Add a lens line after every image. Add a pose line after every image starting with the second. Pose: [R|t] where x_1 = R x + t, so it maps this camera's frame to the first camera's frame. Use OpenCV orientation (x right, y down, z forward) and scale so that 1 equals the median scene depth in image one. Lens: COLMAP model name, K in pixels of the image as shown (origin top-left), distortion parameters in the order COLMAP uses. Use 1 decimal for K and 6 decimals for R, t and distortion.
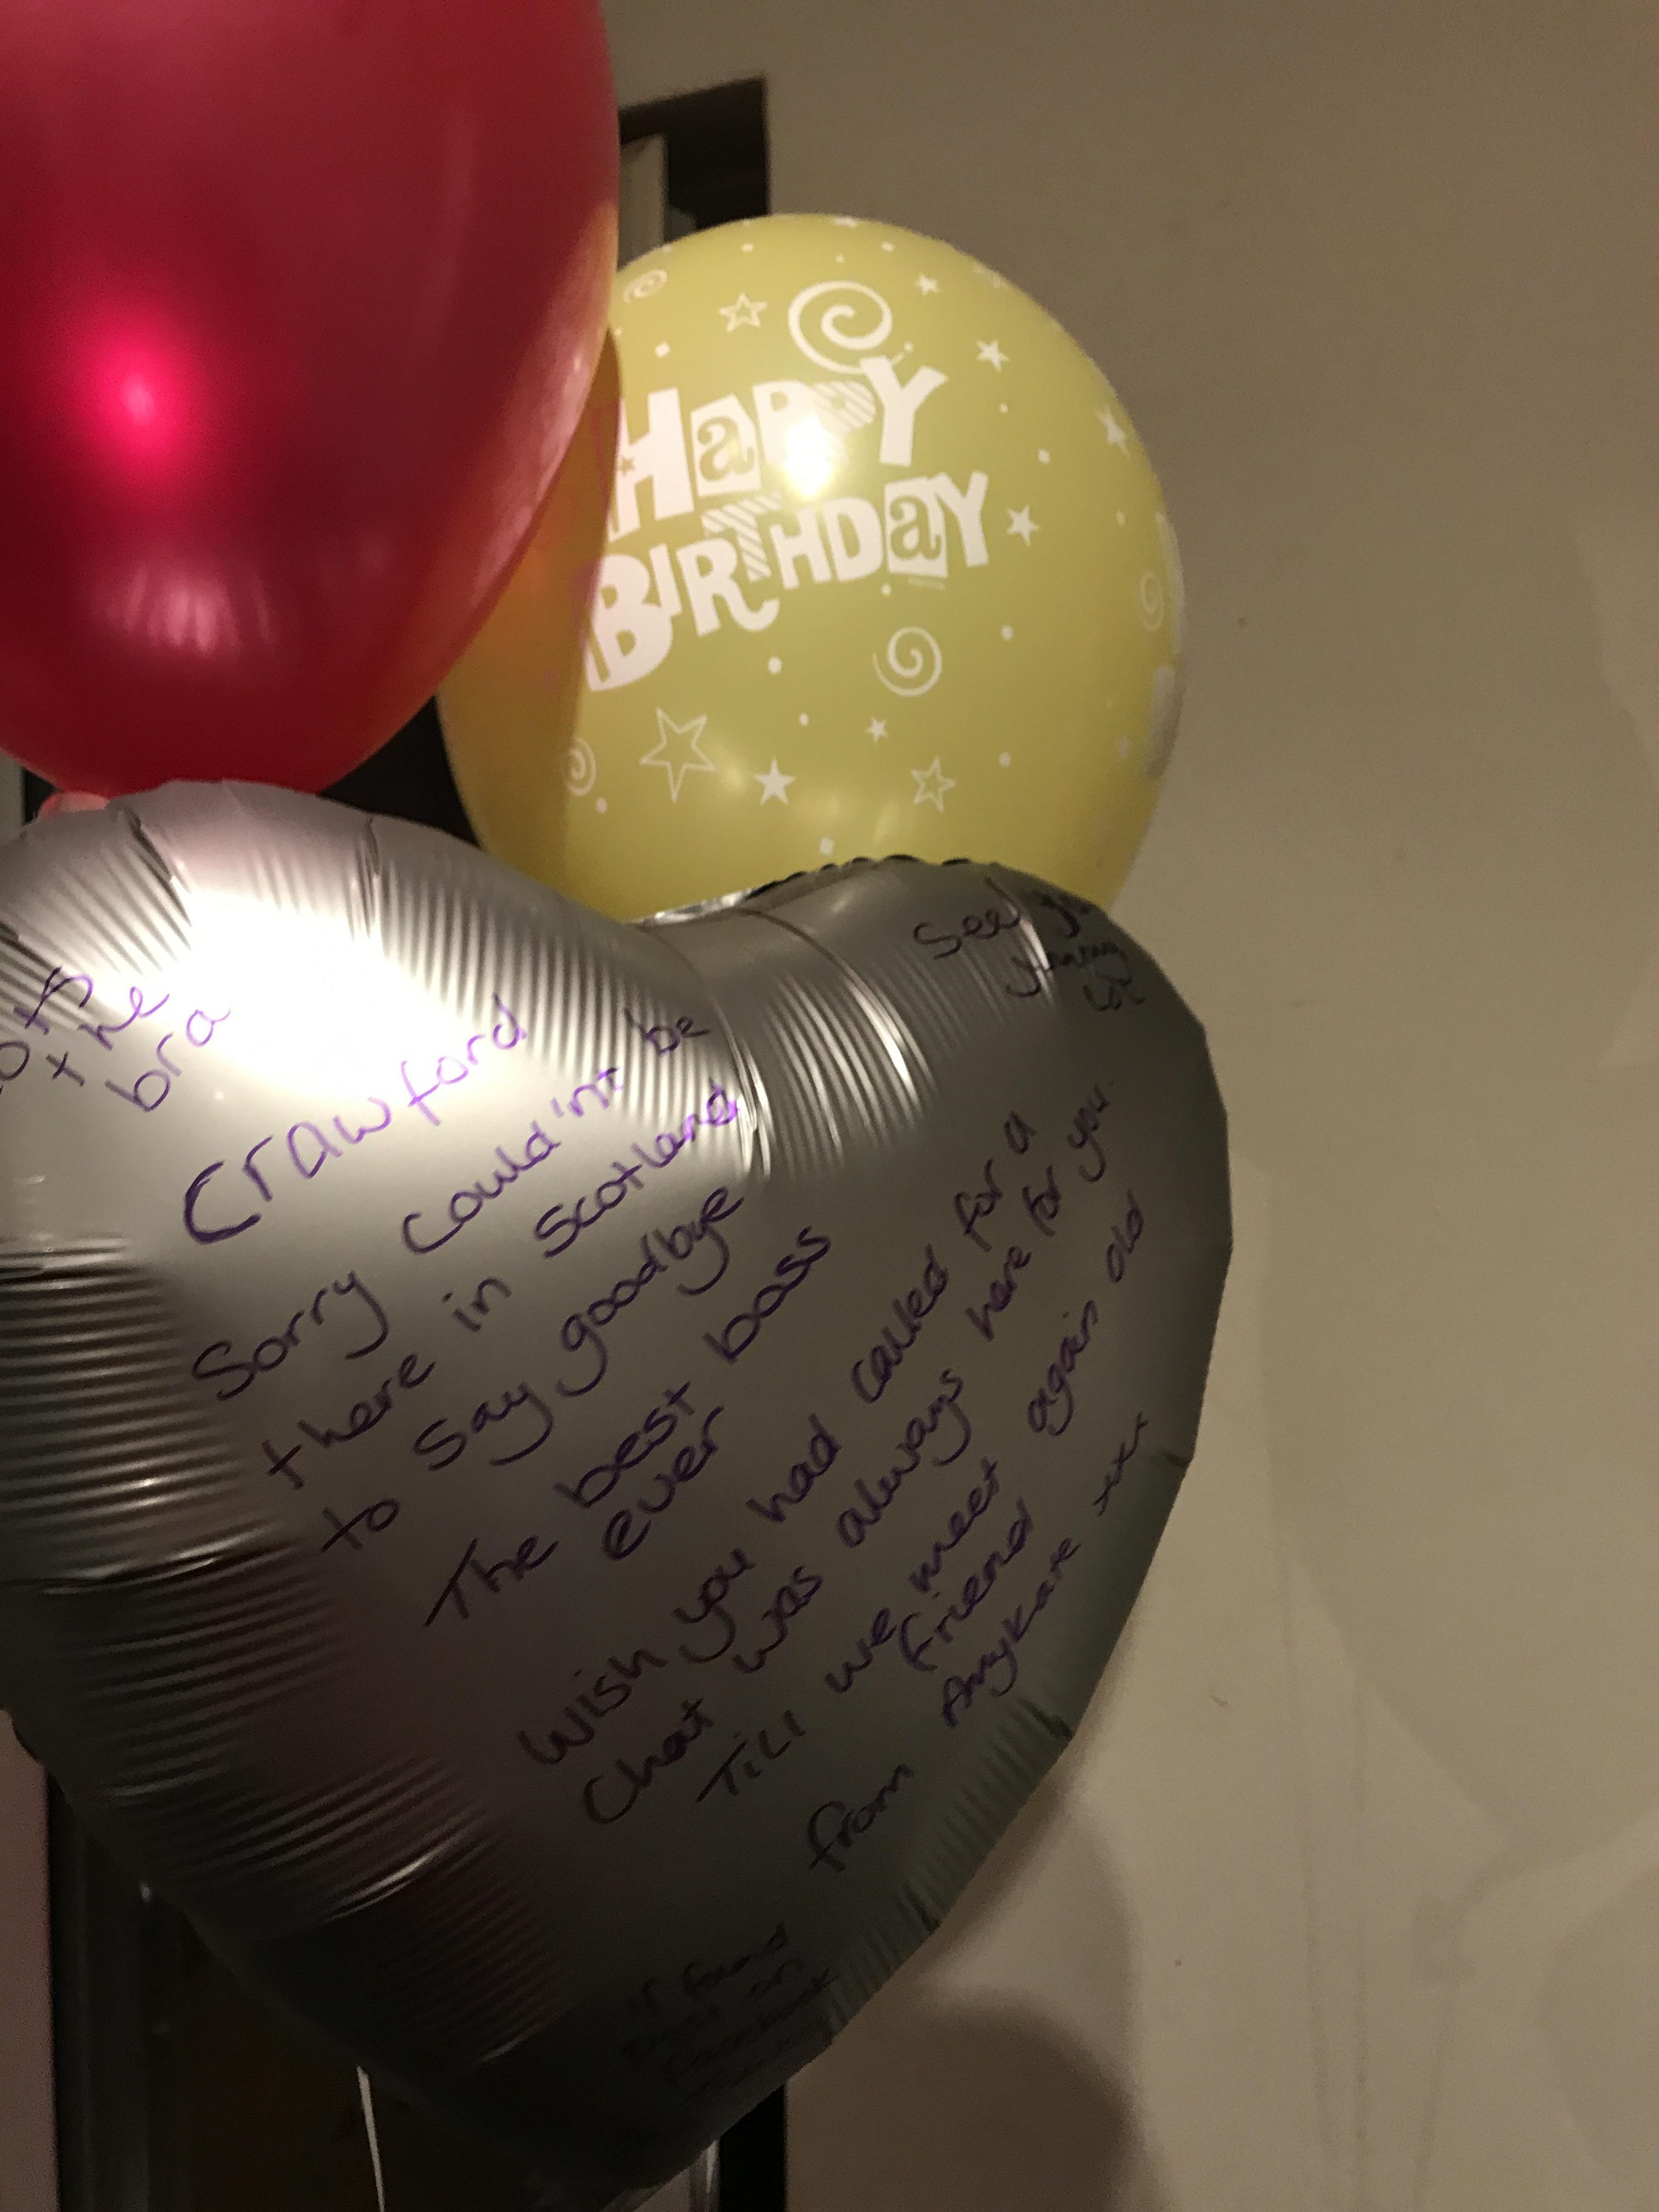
lens RADIAL K [[1795.1, 0, 829.5], [0, 1795.1, 1106.0], [0, 0, 1]] dist [0.195811, -0.765518]
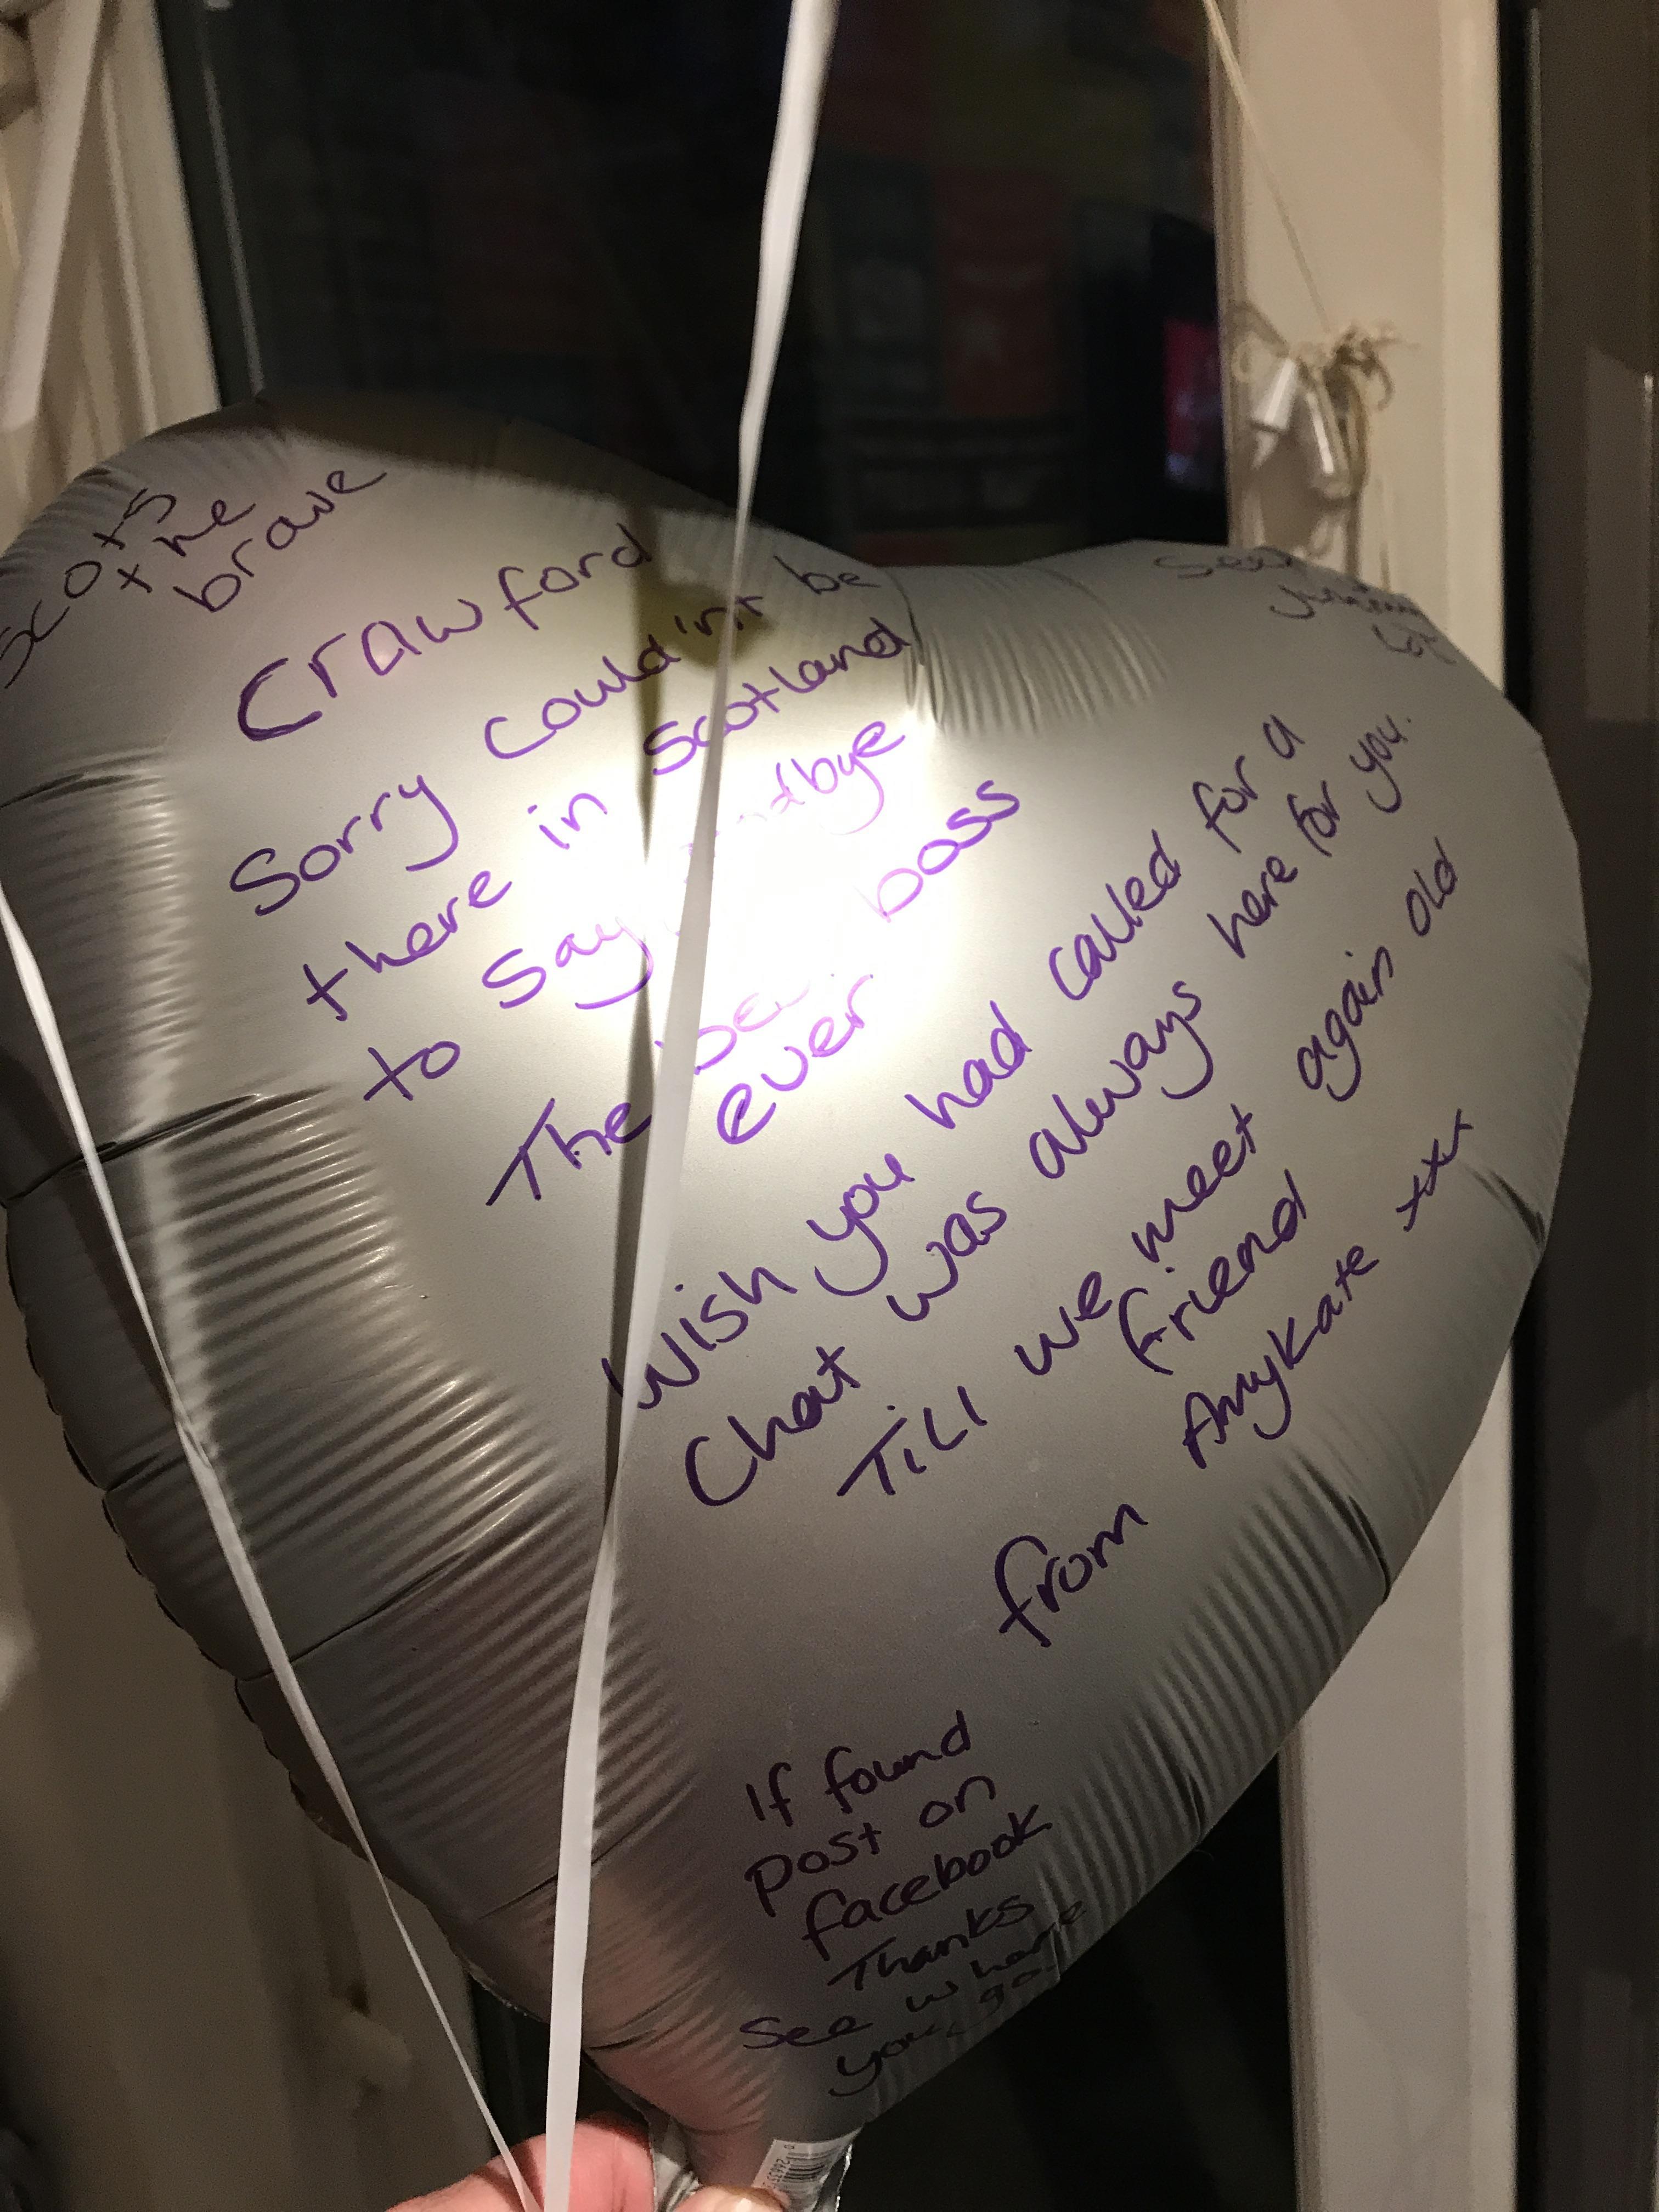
lens RADIAL K [[1795.1, 0, 829.5], [0, 1795.1, 1106.0], [0, 0, 1]] dist [0.195811, -0.765518]
pose [[0.979077, -0.017919, -0.202700, 0.075700], [-0.017522, 0.984992, -0.171709, 0.340947], [0.202735, 0.171668, 0.964069, 0.239853]]
